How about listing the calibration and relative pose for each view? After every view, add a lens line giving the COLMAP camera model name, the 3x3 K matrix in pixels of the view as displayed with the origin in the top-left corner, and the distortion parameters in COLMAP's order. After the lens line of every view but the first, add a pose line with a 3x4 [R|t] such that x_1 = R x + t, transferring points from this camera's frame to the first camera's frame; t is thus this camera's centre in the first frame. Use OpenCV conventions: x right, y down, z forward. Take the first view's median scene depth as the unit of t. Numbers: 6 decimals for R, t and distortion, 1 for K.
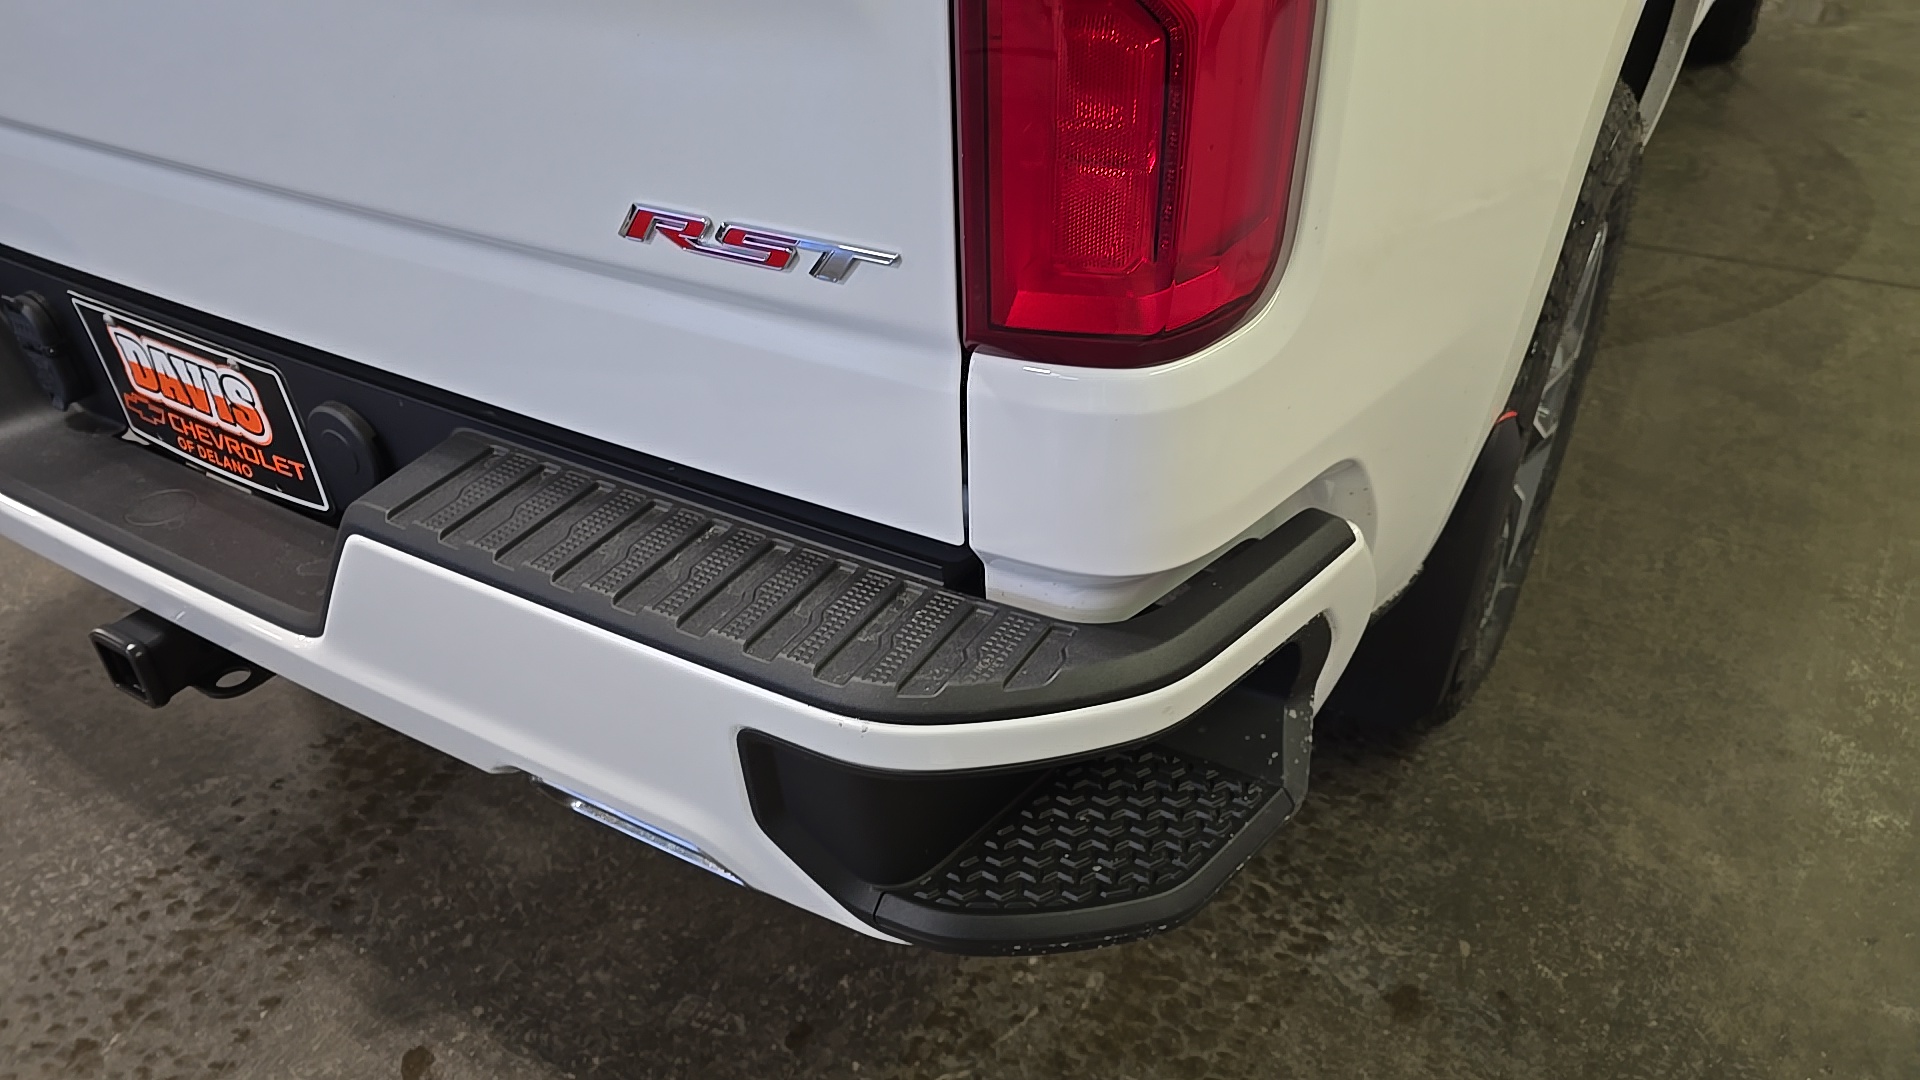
lens RADIAL K [[1279.1, 0, 960.0], [0, 1279.1, 540.0], [0, 0, 1]] dist [0.039333, -0.025663]
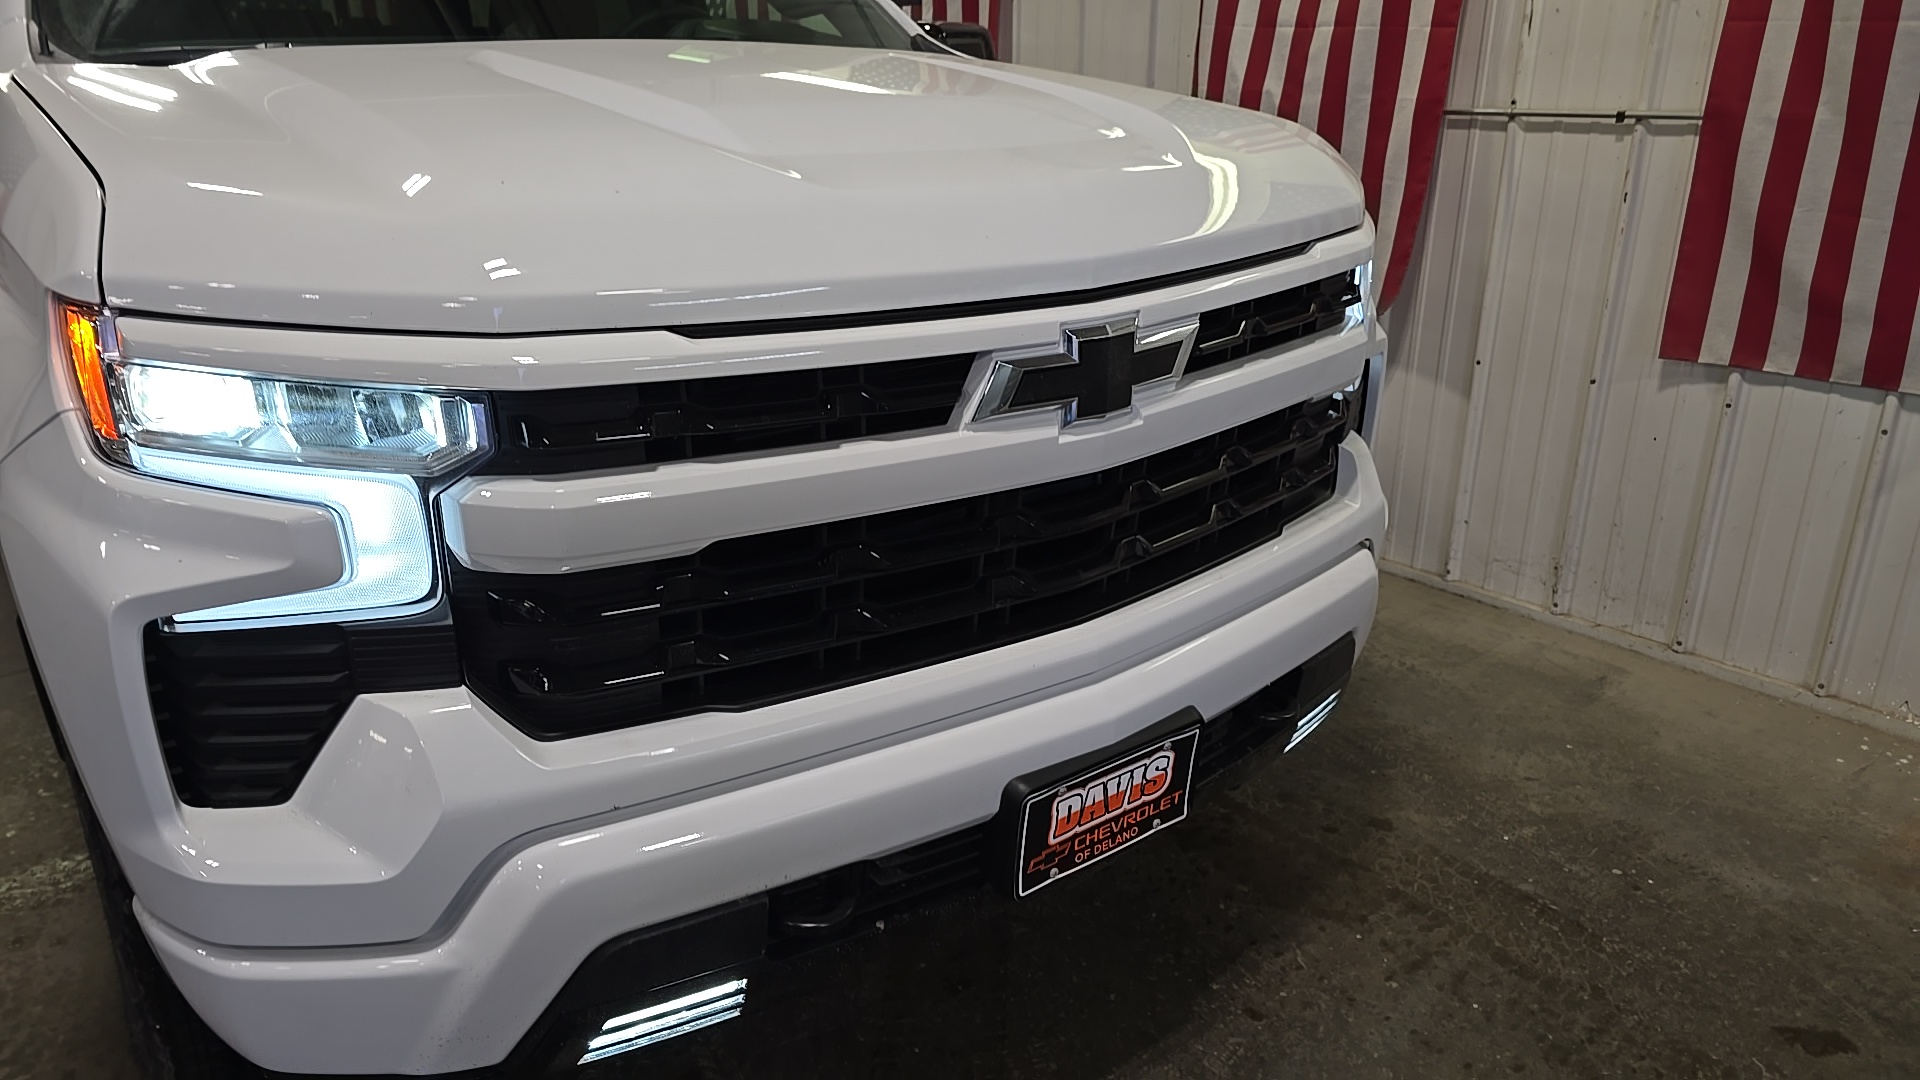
lens RADIAL K [[1299.7, 0, 960.0], [0, 1299.7, 540.0], [0, 0, 1]] dist [0.005285, 0.001794]
pose [[0.349238, -0.290808, 0.890766, -0.689808], [0.525299, 0.847960, 0.070883, -0.167687], [-0.775947, 0.443163, 0.448901, 0.187588]]
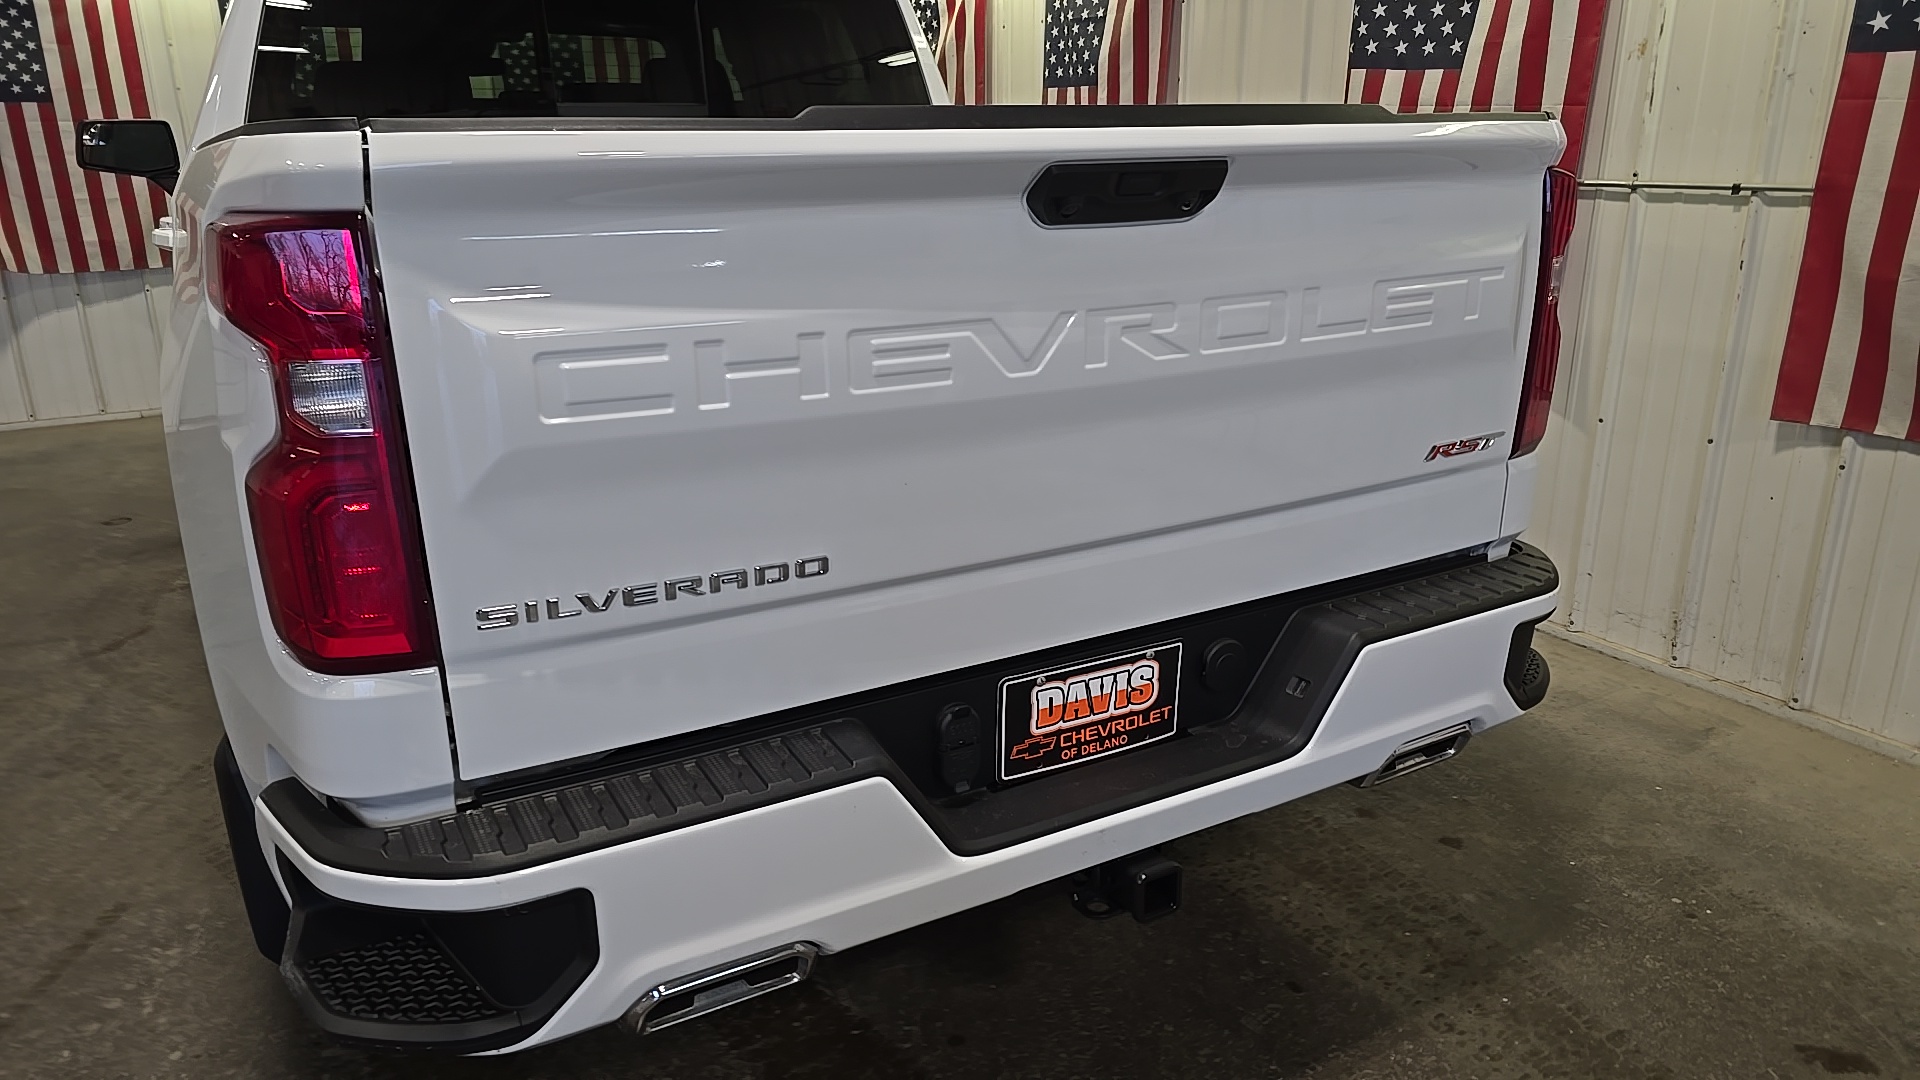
lens RADIAL K [[1281.4, 0, 960.0], [0, 1281.4, 540.0], [0, 0, 1]] dist [0.009755, 0.003383]
pose [[0.491950, -0.241765, 0.836382, -0.773910], [0.492100, 0.869707, -0.038050, -0.123228], [-0.718208, 0.430303, 0.546825, 0.092177]]
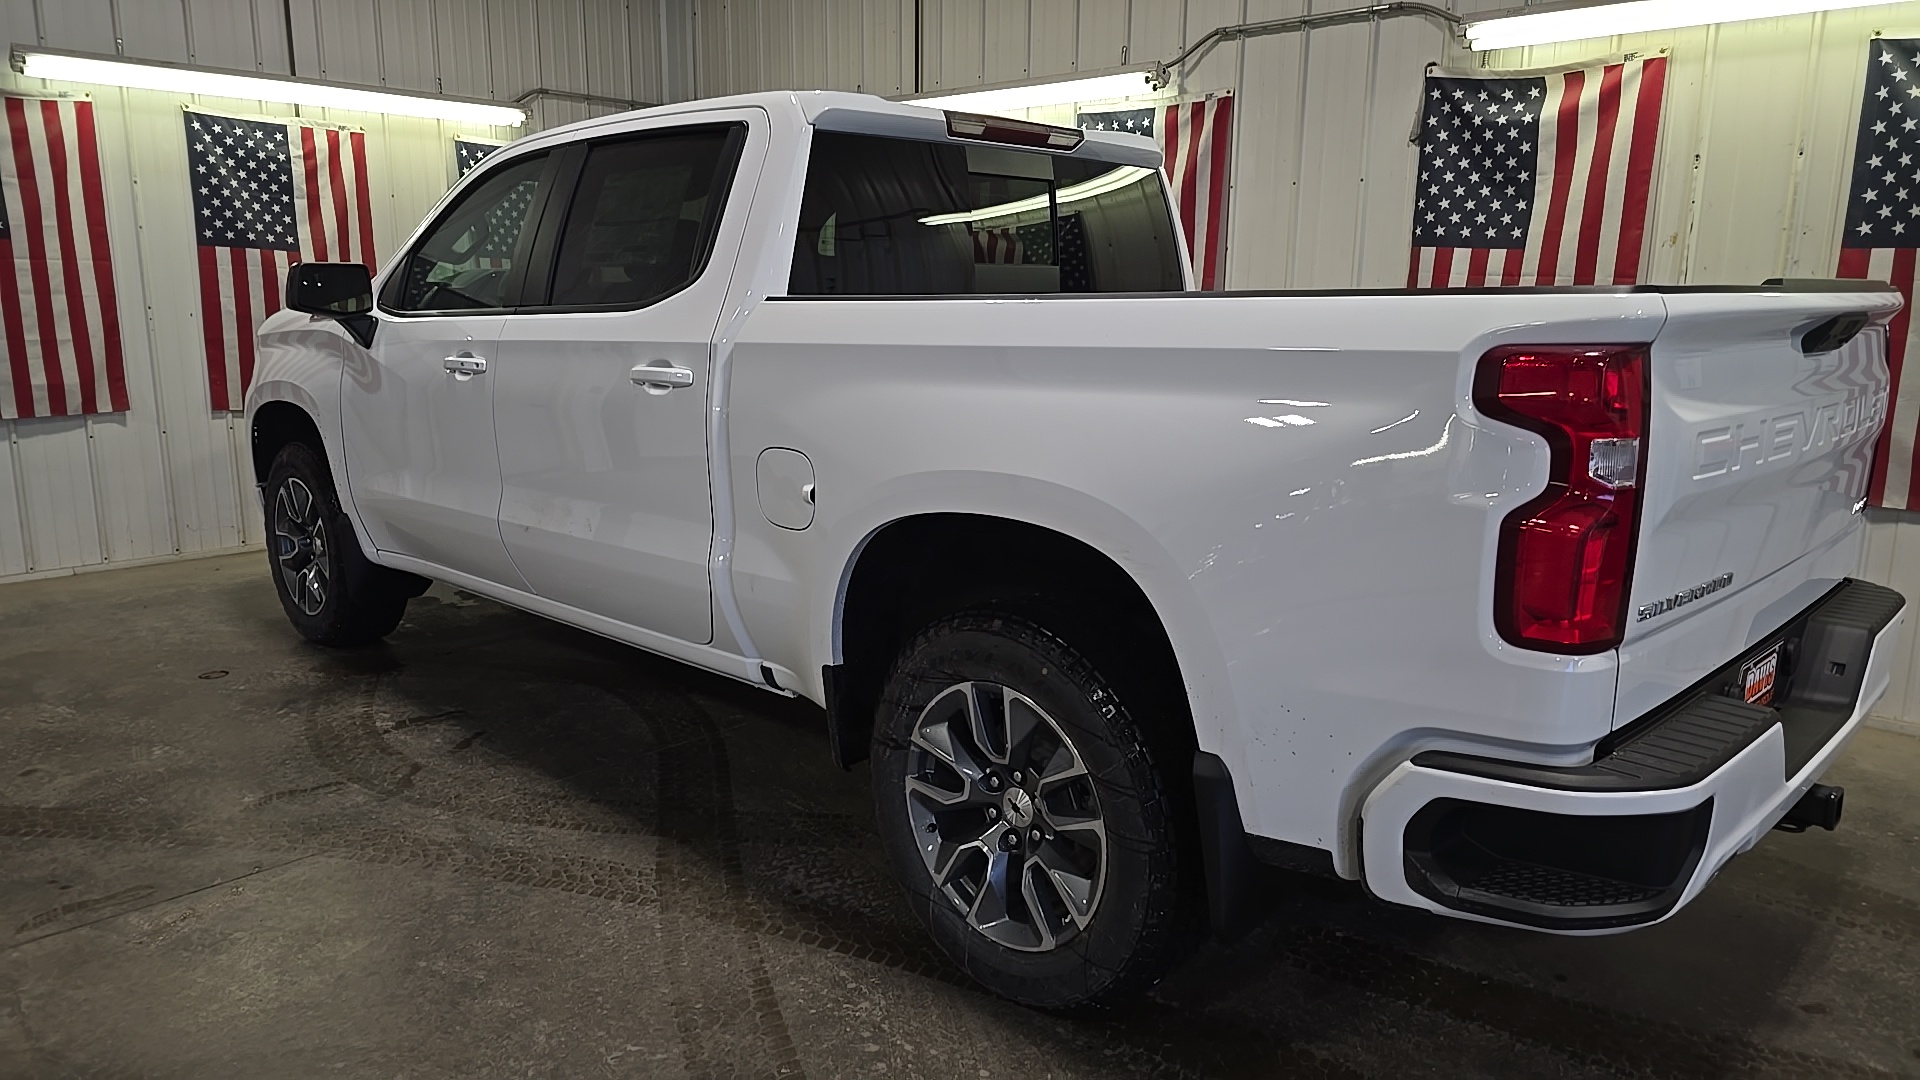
lens RADIAL K [[1279.1, 0, 960.0], [0, 1279.1, 540.0], [0, 0, 1]] dist [0.039333, -0.025663]
pose [[0.238916, -0.159065, 0.957923, -1.227798], [0.539929, 0.841695, 0.005101, -0.440047], [-0.807091, 0.515992, 0.286978, 0.568068]]
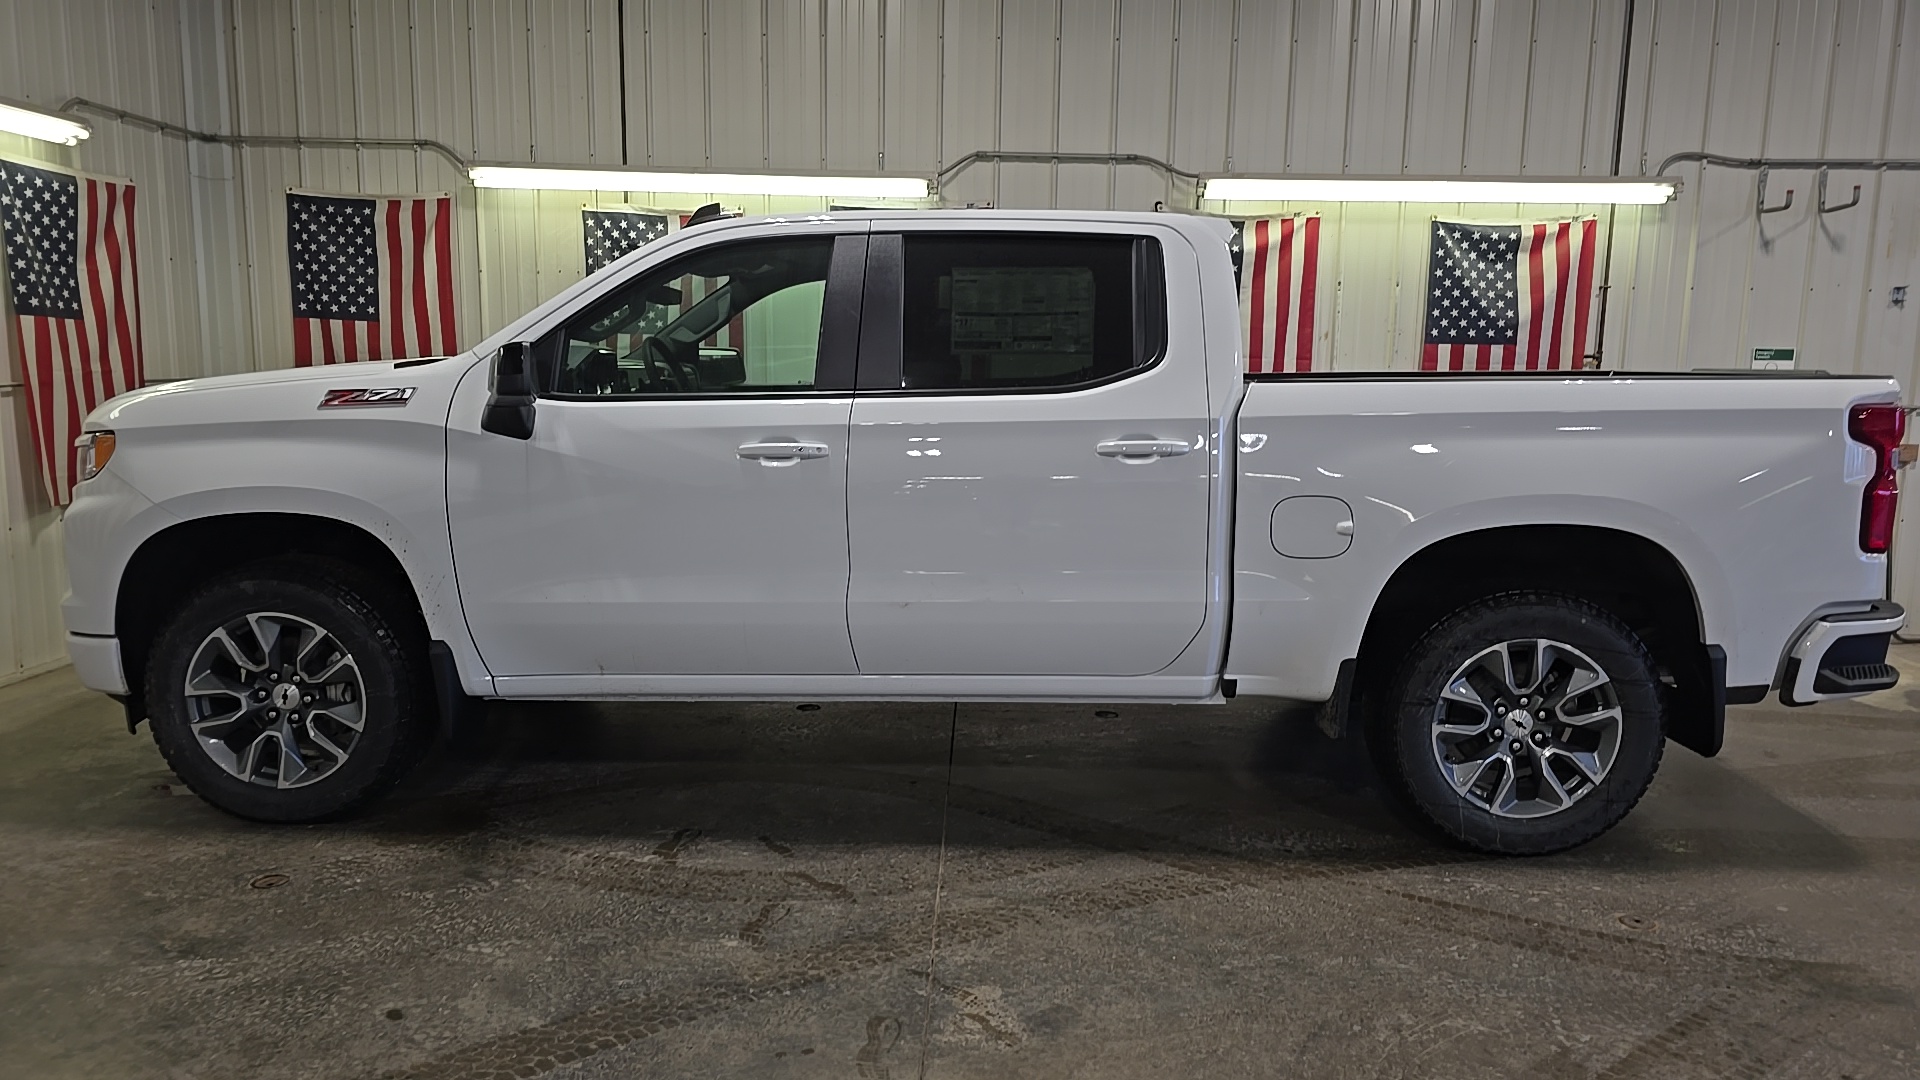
lens RADIAL K [[1279.1, 0, 960.0], [0, 1279.1, 540.0], [0, 0, 1]] dist [0.039333, -0.025663]
pose [[-0.469026, -0.102775, 0.877184, -1.271164], [0.502056, 0.786094, 0.360549, -1.233698], [-0.726605, 0.609502, -0.317100, 1.698154]]
